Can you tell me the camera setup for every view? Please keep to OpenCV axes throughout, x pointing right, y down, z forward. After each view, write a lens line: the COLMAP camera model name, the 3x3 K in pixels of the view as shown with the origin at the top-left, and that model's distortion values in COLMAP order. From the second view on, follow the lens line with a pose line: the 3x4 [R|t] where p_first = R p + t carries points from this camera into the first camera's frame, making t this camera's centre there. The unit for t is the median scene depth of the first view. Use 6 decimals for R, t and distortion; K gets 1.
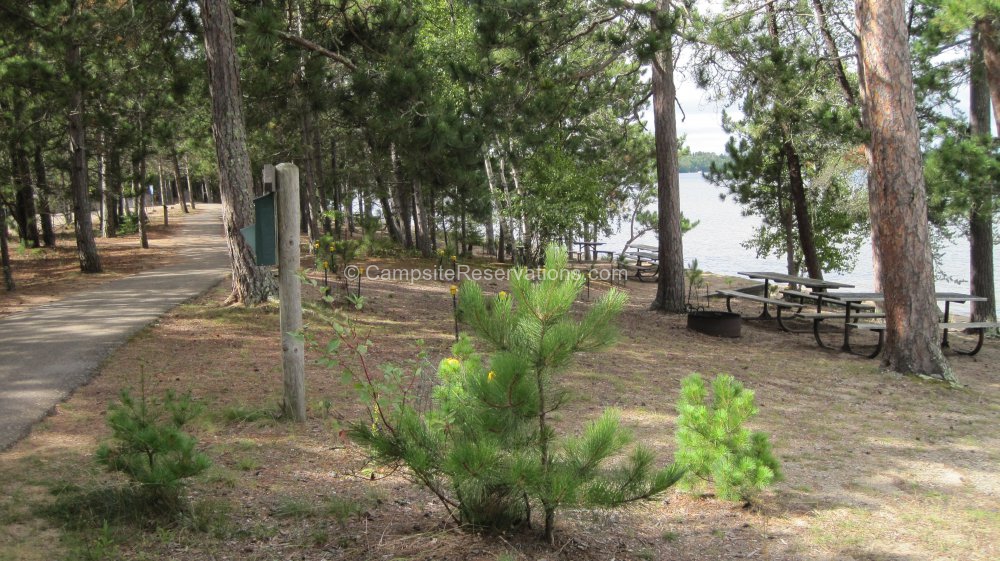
lens RADIAL K [[1024.1, 0, 504.2], [0, 1024.1, 276.1], [0, 0, 1]] dist [-0.128405, 0.000000]
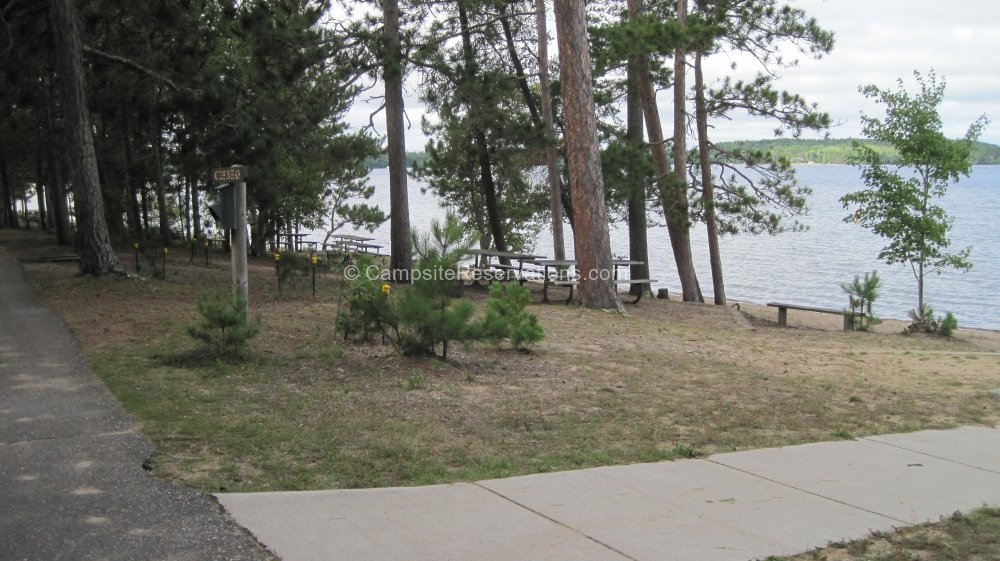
lens RADIAL K [[1024.1, 0, 496.7], [0, 1024.1, 281.6], [0, 0, 1]] dist [-0.128405, 0.000000]
pose [[0.951158, -0.025620, 0.307638, -0.080265], [0.022774, 0.999658, 0.012840, 0.014959], [-0.307862, -0.005207, 0.951417, -0.157797]]
